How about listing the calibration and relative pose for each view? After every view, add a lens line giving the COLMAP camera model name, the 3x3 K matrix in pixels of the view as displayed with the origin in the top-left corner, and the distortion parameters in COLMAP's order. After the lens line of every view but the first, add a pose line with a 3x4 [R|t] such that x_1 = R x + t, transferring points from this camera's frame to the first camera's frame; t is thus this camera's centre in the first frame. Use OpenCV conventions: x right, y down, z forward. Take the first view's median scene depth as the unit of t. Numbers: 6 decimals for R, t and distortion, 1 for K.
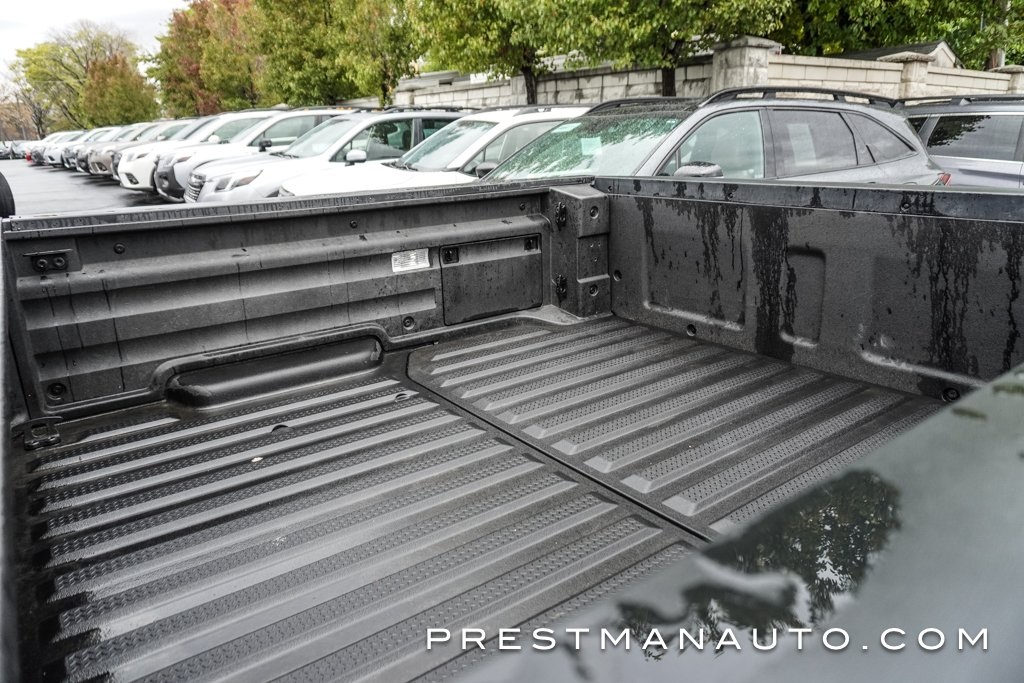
lens RADIAL K [[689.0, 0, 510.6], [0, 689.0, 340.1], [0, 0, 1]] dist [-0.034959, 0.029047]
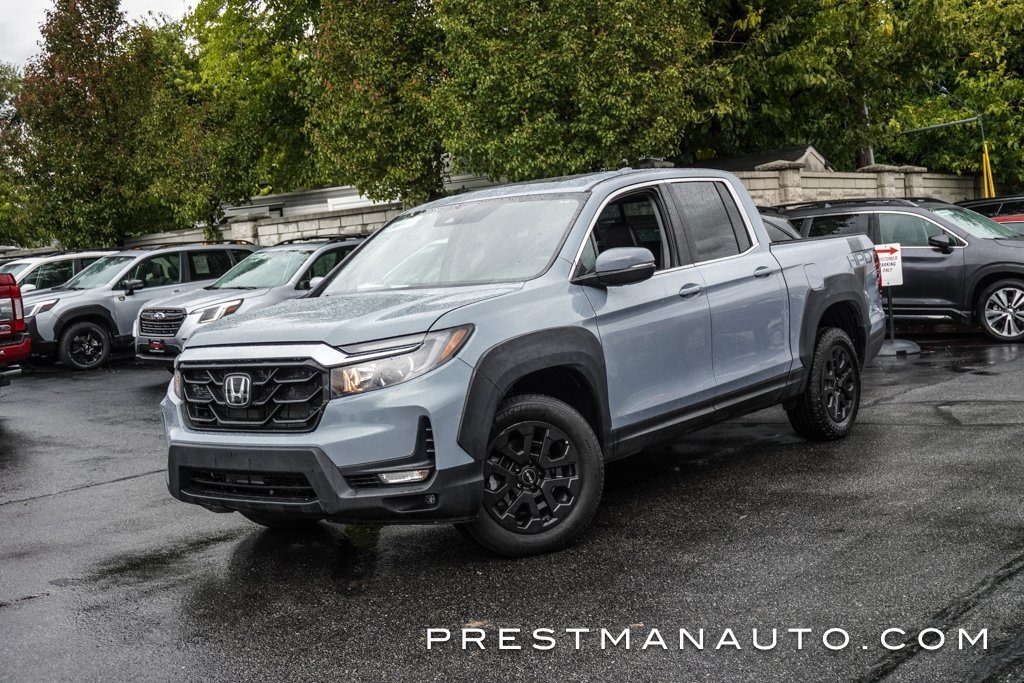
lens RADIAL K [[1250.0, 0, 514.1], [0, 1250.0, 342.4], [0, 0, 1]] dist [0.023040, 0.000000]
pose [[0.959052, -0.077860, 0.272317, -0.320773], [0.139618, 0.966500, -0.215371, 0.185784], [-0.246426, 0.244572, 0.937795, -0.572118]]
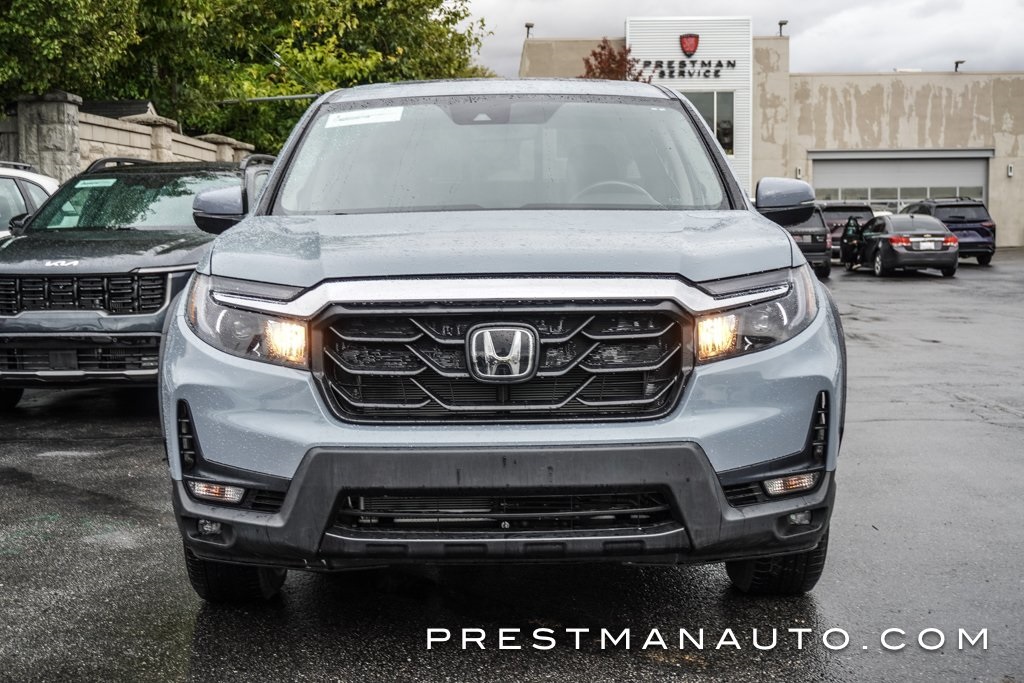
lens RADIAL K [[1462.4, 0, 515.4], [0, 1462.4, 342.5], [0, 0, 1]] dist [0.043492, 0.000000]
pose [[0.581139, -0.054777, 0.811959, -0.559479], [0.229666, 0.968215, -0.099059, 0.116671], [-0.780725, 0.244047, 0.575248, -0.284405]]
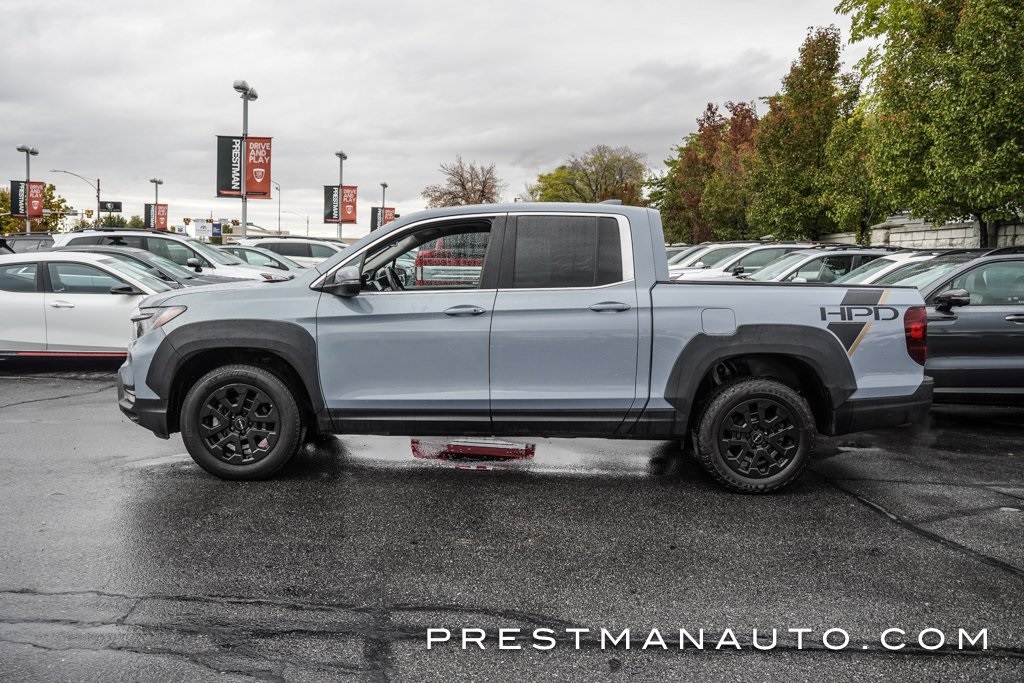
lens RADIAL K [[898.6, 0, 509.1], [0, 898.6, 351.1], [0, 0, 1]] dist [-0.028214, 0.011567]
pose [[0.818904, 0.094859, -0.566038, 0.200403], [-0.203203, 0.970283, -0.131376, 0.128502], [0.536755, 0.222605, 0.813844, -0.427805]]
